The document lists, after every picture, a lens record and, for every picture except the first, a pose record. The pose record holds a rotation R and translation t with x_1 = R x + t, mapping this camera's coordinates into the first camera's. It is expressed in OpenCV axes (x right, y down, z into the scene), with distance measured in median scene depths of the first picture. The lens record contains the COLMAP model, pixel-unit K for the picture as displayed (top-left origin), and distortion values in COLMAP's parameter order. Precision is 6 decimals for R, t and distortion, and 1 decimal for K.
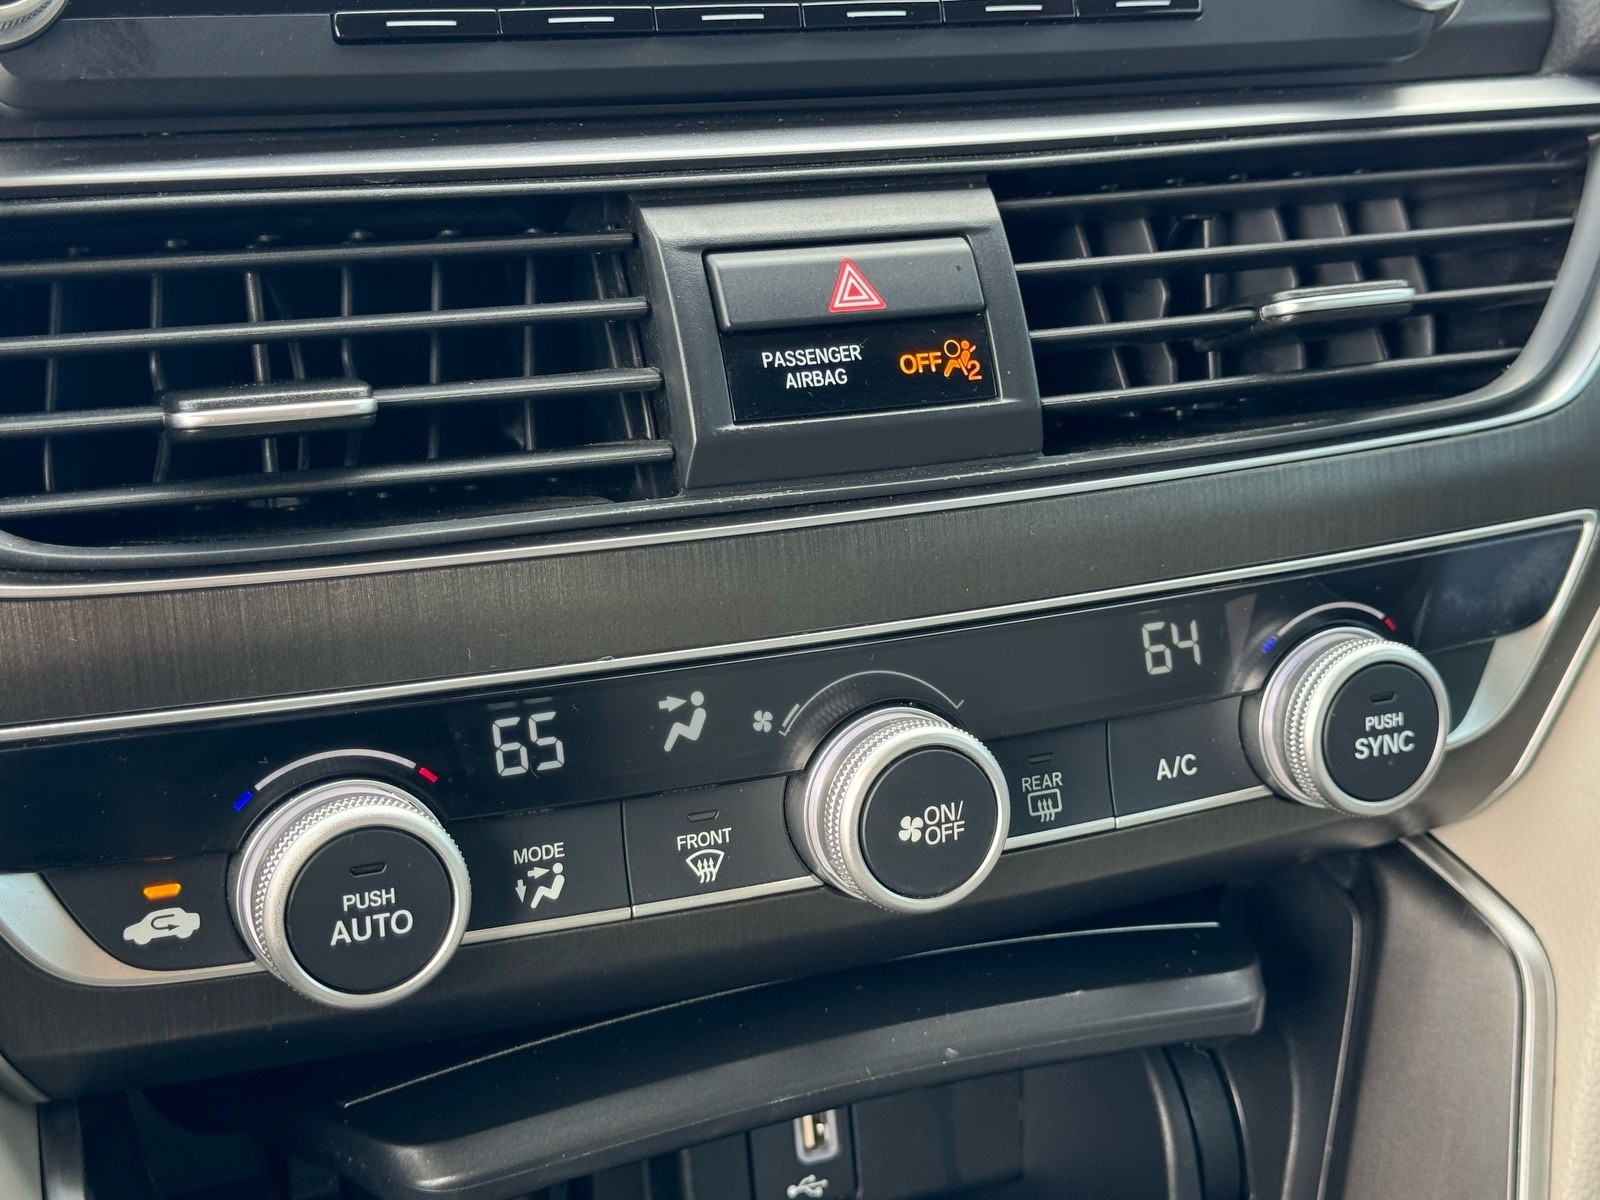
lens RADIAL K [[2375.8, 0, 800.0], [0, 2375.8, 600.0], [0, 0, 1]] dist [0.174547, -0.246224]
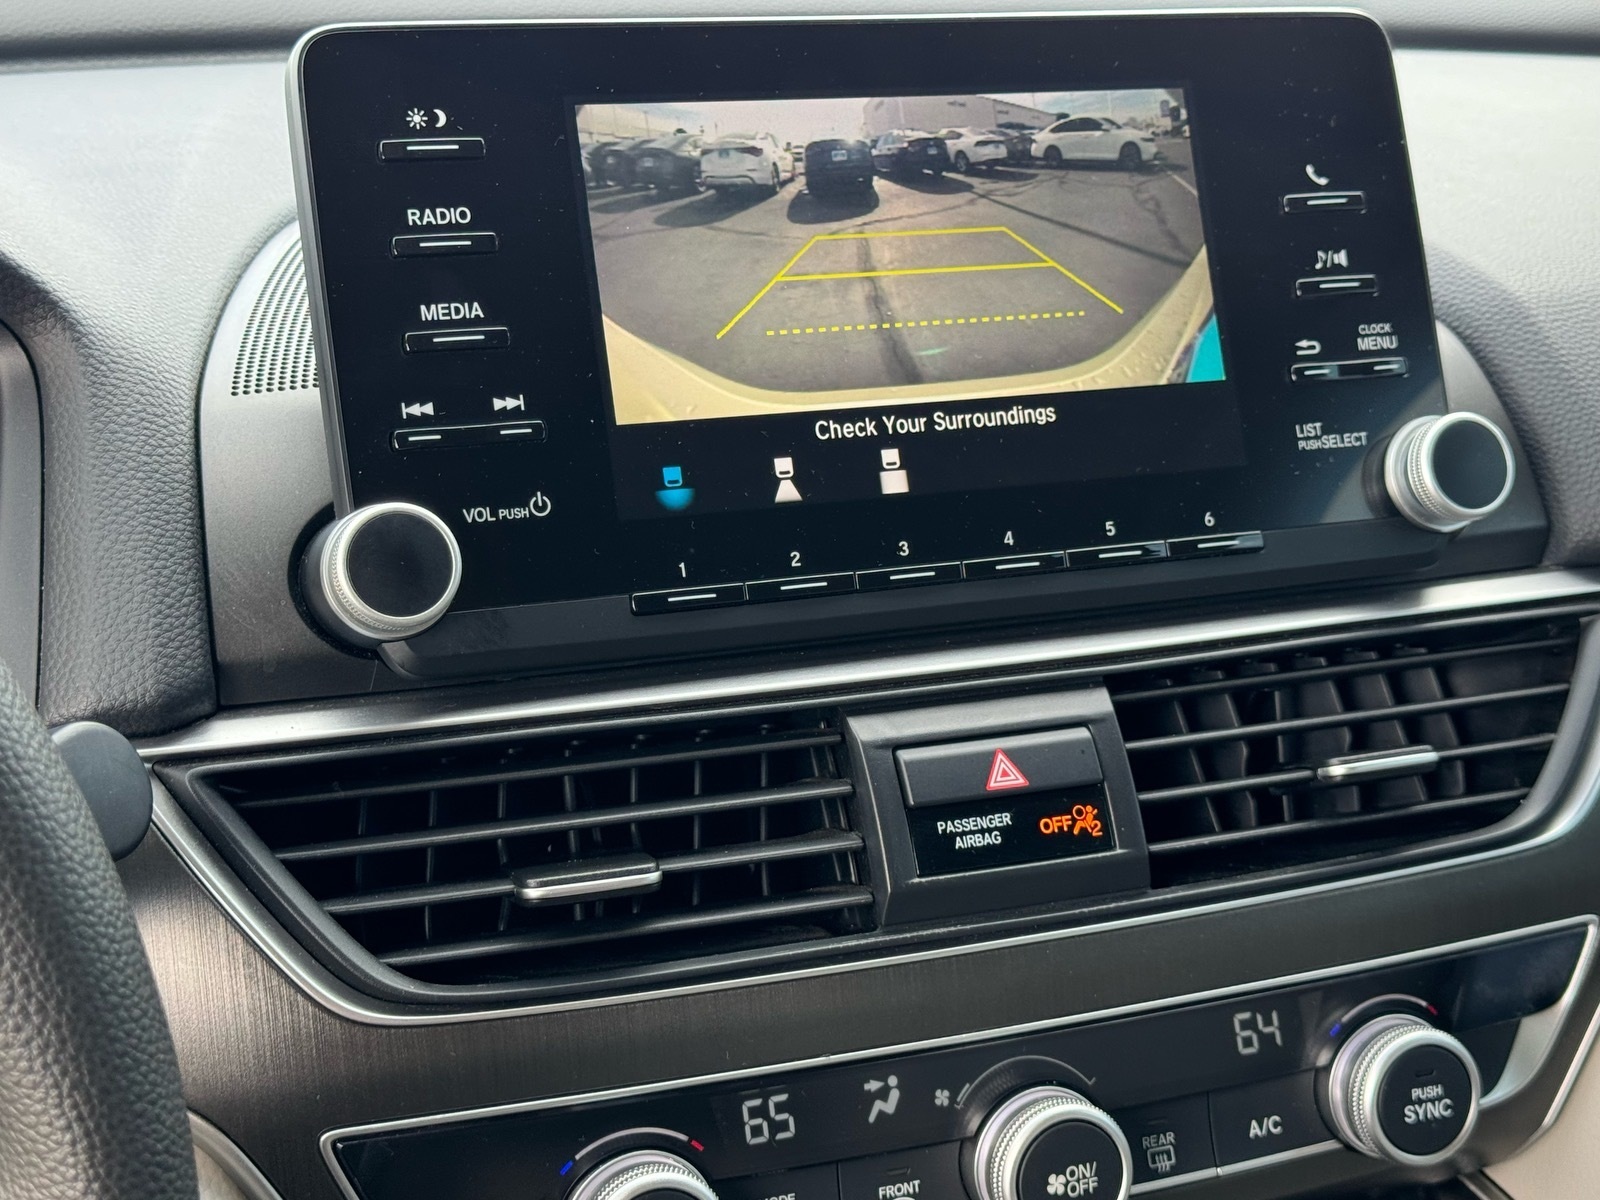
lens RADIAL K [[2358.8, 0, 806.4], [0, 2358.8, 636.2], [0, 0, 1]] dist [0.174423, -0.186836]
pose [[0.998000, -0.014521, -0.061526, -0.005796], [0.009267, 0.996352, -0.084831, -0.090396], [0.062534, 0.084091, 0.994494, -0.329833]]
